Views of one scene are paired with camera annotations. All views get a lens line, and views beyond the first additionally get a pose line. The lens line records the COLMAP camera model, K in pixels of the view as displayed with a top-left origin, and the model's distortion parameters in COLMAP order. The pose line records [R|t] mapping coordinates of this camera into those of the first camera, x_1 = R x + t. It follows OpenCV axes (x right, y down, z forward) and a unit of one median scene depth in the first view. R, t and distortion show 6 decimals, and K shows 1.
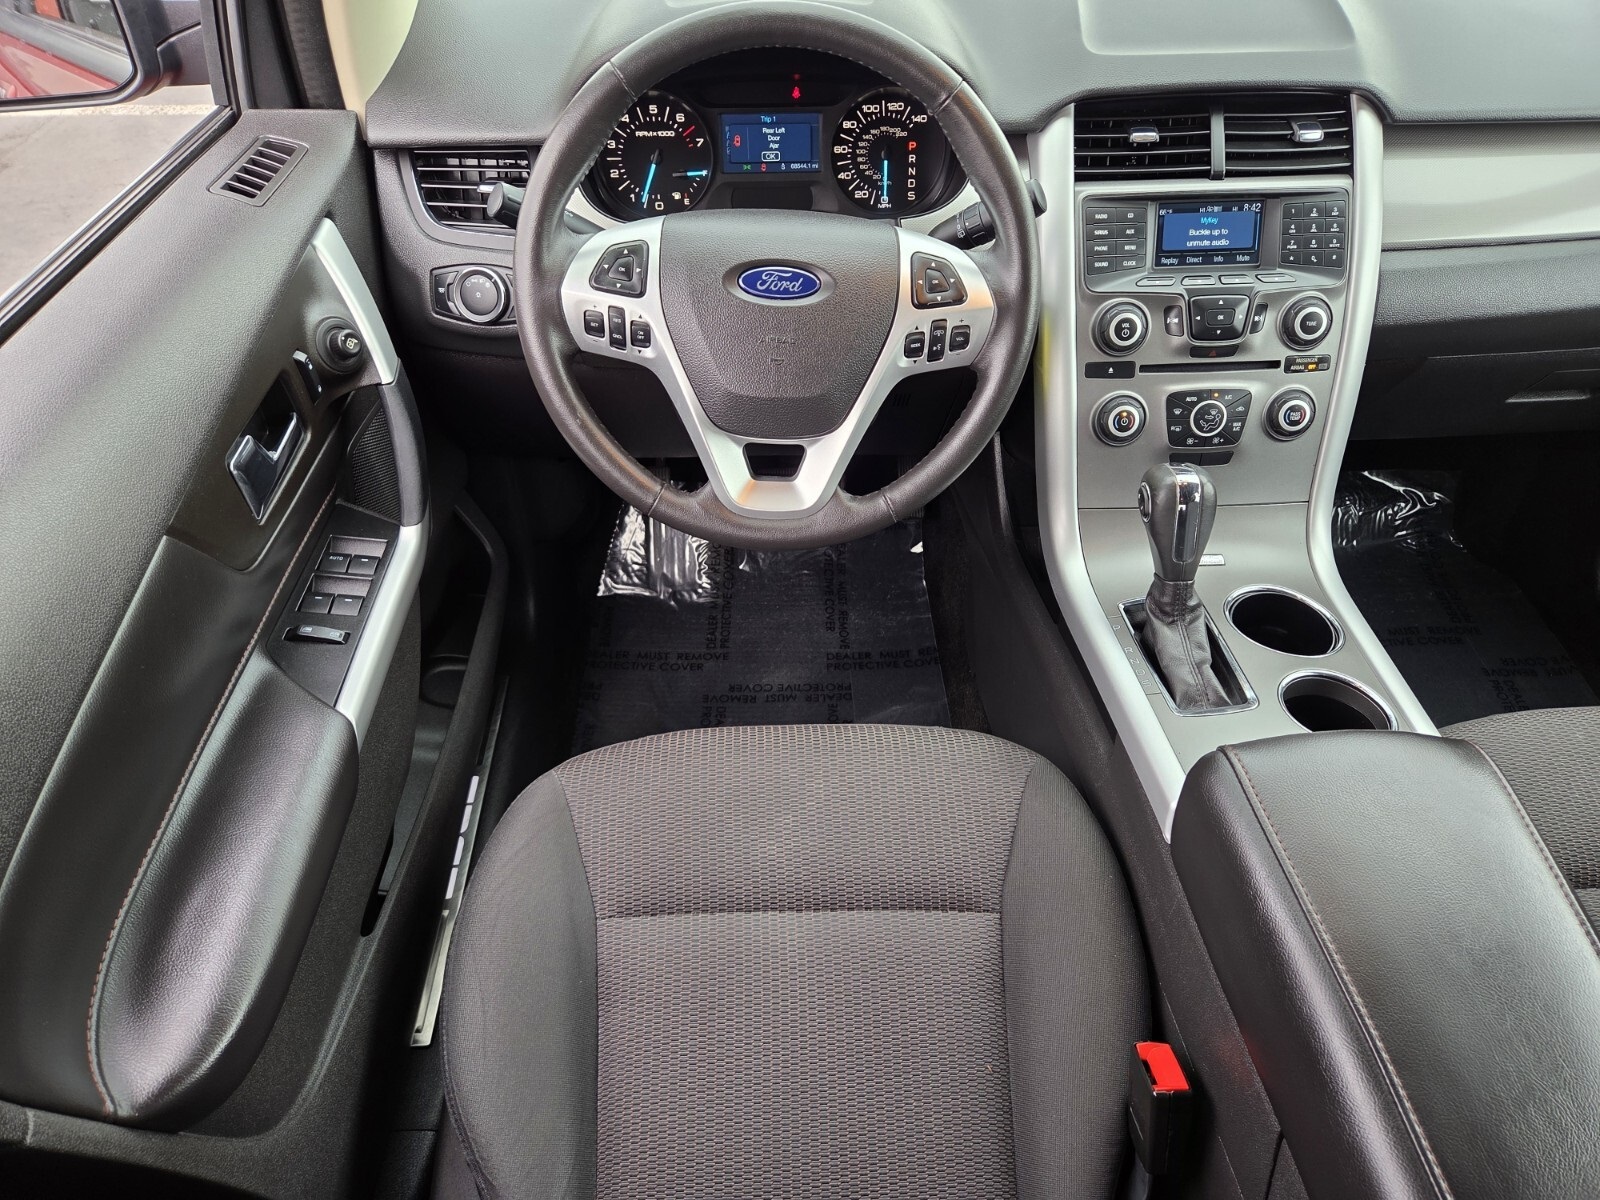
lens RADIAL K [[1103.8, 0, 800.0], [0, 1103.8, 600.0], [0, 0, 1]] dist [0.083292, -0.094696]
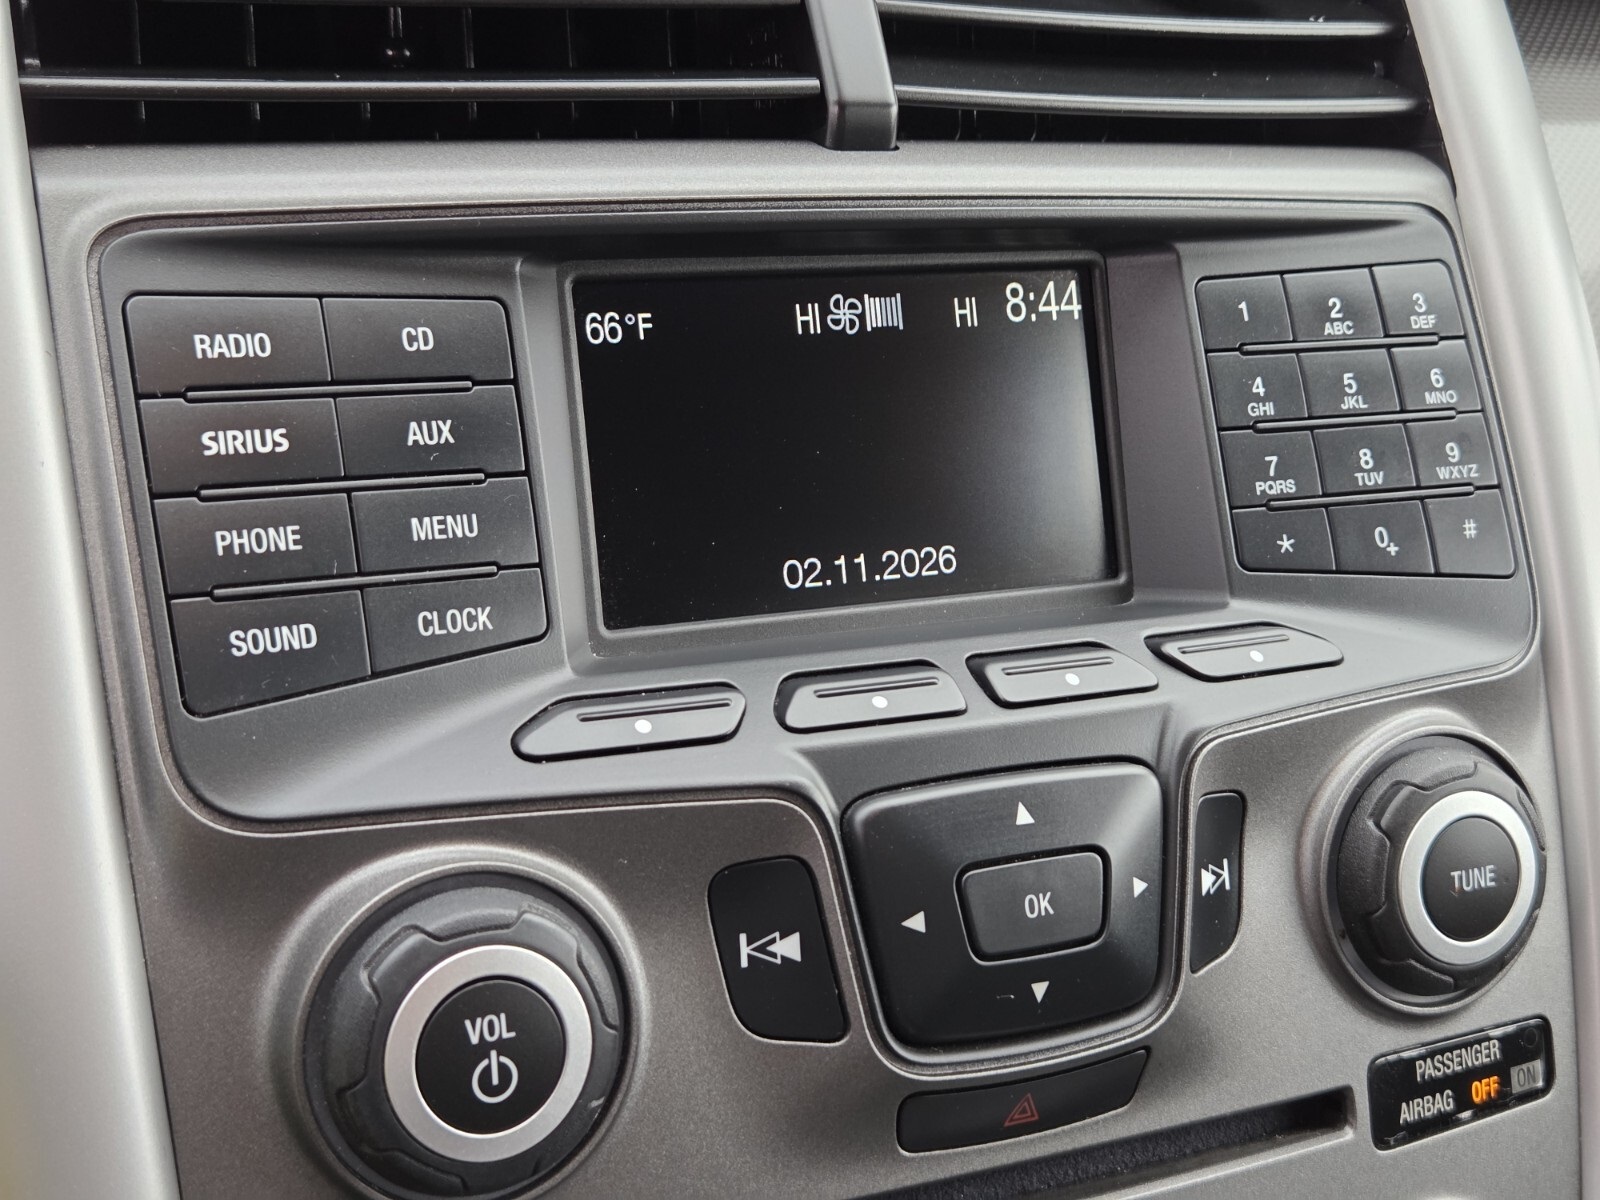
lens RADIAL K [[2202.2, 0, 800.0], [0, 2202.2, 600.0], [0, 0, 1]] dist [0.053598, -0.109430]
pose [[0.914571, -0.065571, 0.399074, 0.211108], [0.170571, 0.957250, -0.233618, -0.219112], [-0.366695, 0.281731, 0.886658, 0.691349]]
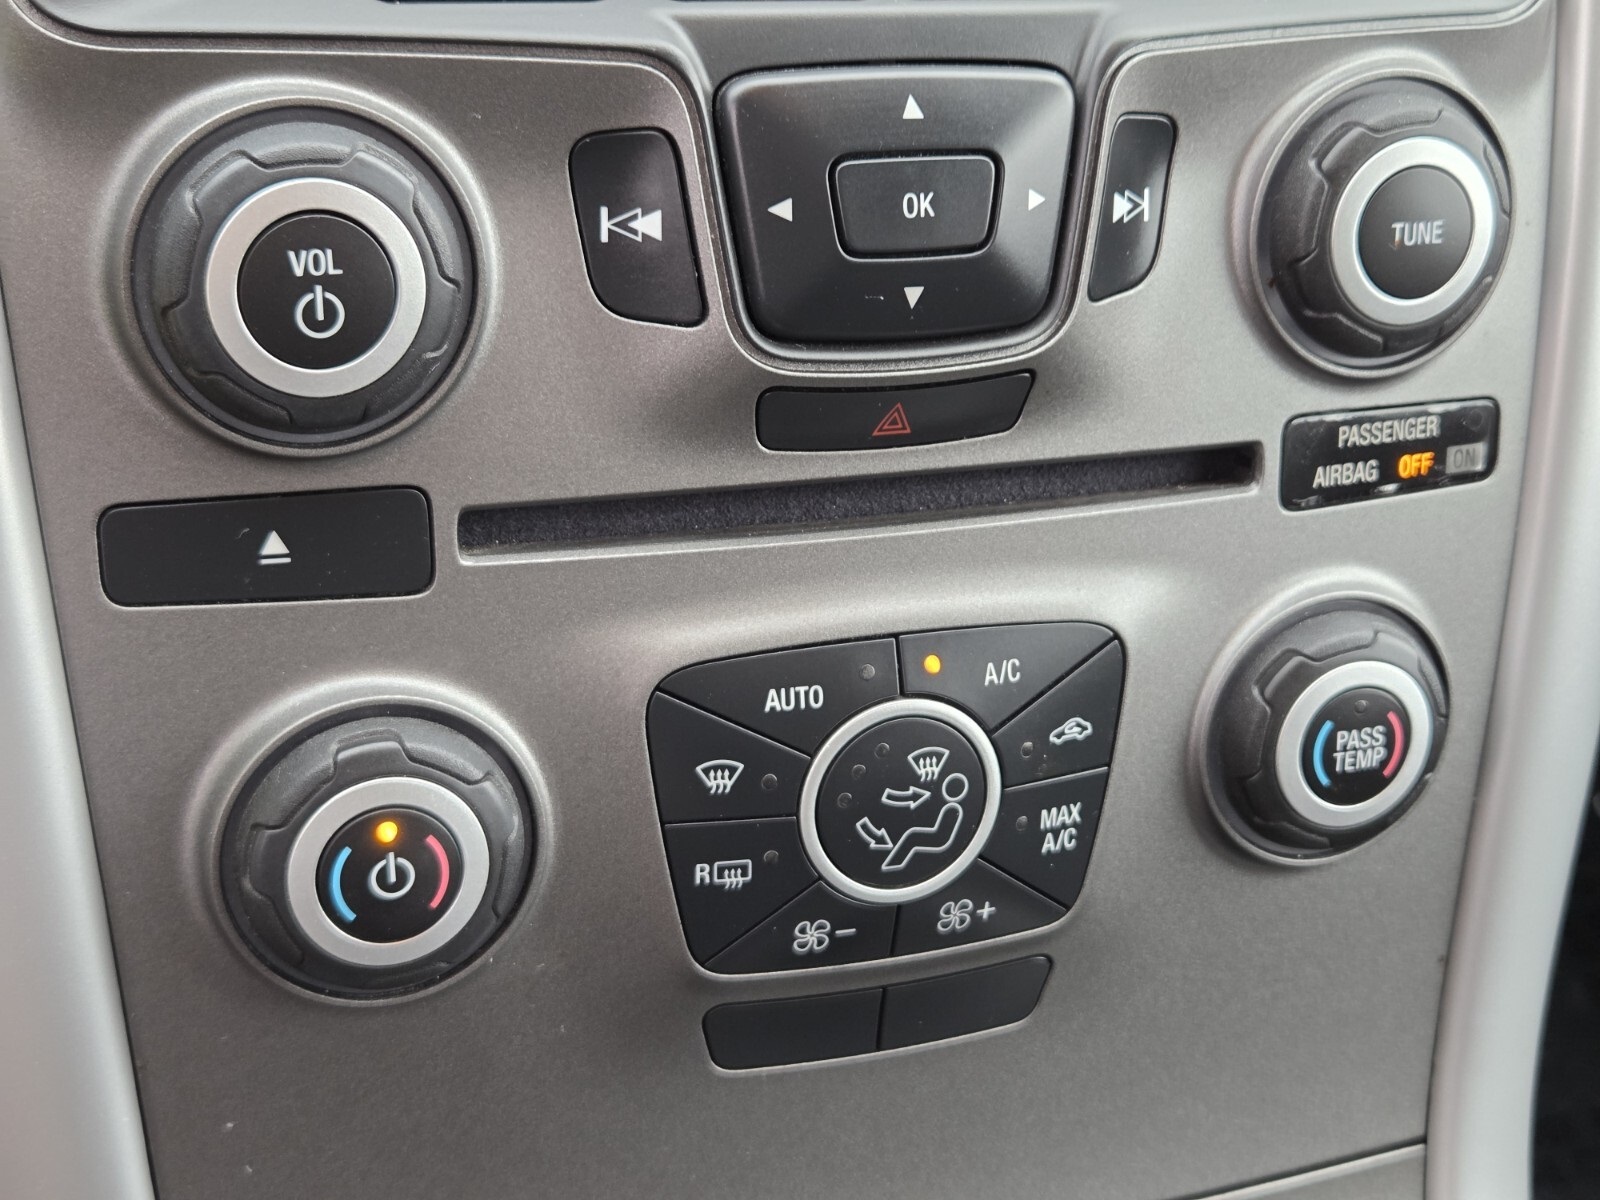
lens RADIAL K [[2202.2, 0, 800.0], [0, 2202.2, 600.0], [0, 0, 1]] dist [0.053598, -0.109430]
pose [[0.956032, -0.067329, 0.285429, 0.259978], [0.078484, 0.996527, -0.027813, -0.184244], [-0.282566, 0.048992, 0.957996, 0.688681]]
